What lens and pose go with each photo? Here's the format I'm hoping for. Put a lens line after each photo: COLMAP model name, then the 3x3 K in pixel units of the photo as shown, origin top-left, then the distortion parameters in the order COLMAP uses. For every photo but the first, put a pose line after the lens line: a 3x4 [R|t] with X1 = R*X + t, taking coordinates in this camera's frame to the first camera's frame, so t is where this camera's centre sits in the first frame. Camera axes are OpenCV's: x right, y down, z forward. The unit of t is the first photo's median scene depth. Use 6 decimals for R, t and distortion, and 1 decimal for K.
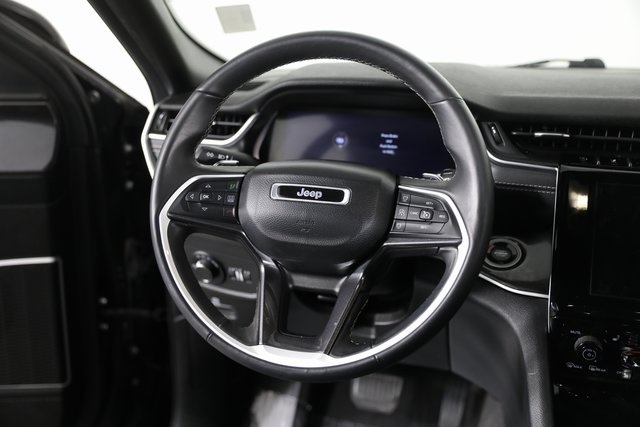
lens RADIAL K [[686.9, 0, 319.0], [0, 686.9, 213.0], [0, 0, 1]] dist [0.016265, 0.000000]
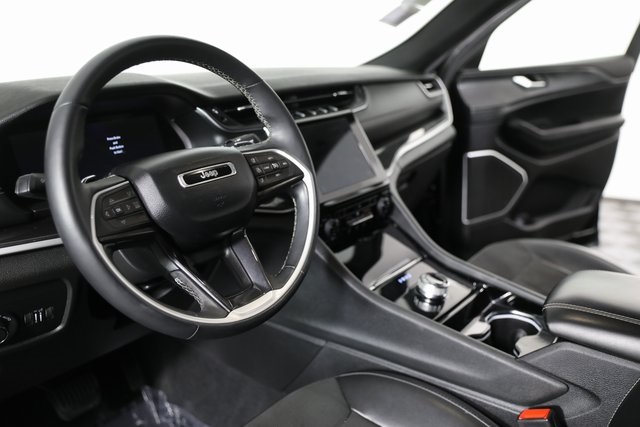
lens RADIAL K [[567.4, 0, 317.1], [0, 567.4, 217.4], [0, 0, 1]] dist [-0.032045, 0.012724]
pose [[0.381230, -0.293987, 0.876490, -0.737403], [0.298502, 0.936452, 0.184265, -0.075165], [-0.874963, 0.191387, 0.444759, 0.398630]]
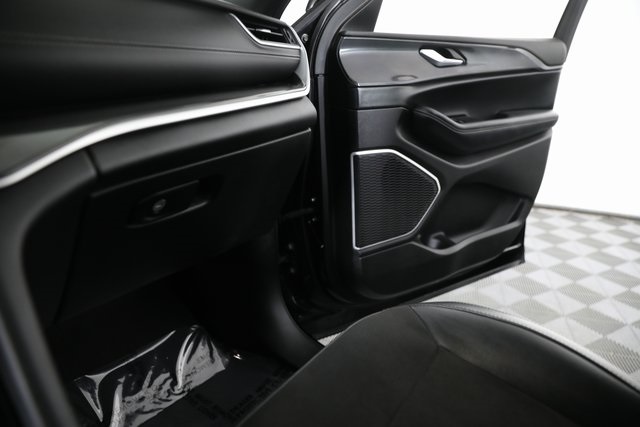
lens RADIAL K [[431.7, 0, 319.1], [0, 431.7, 216.7], [0, 0, 1]] dist [-0.103848, 0.064400]
pose [[0.337274, -0.300532, 0.892147, 0.426349], [0.294966, 0.933692, 0.203016, 0.184505], [-0.894003, 0.194681, 0.403557, 0.474425]]
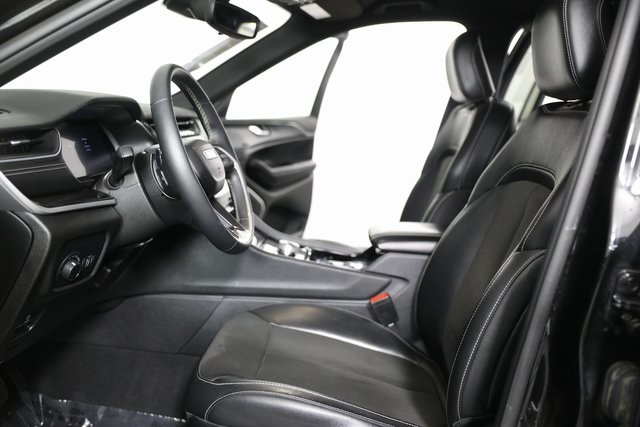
lens RADIAL K [[638.2, 0, 323.6], [0, 638.2, 210.0], [0, 0, 1]] dist [0.121215, 0.000000]
pose [[-0.229604, -0.163314, 0.959485, -1.595090], [0.247237, 0.943698, 0.219790, -0.175789], [-0.941359, 0.287685, -0.176300, 0.977782]]
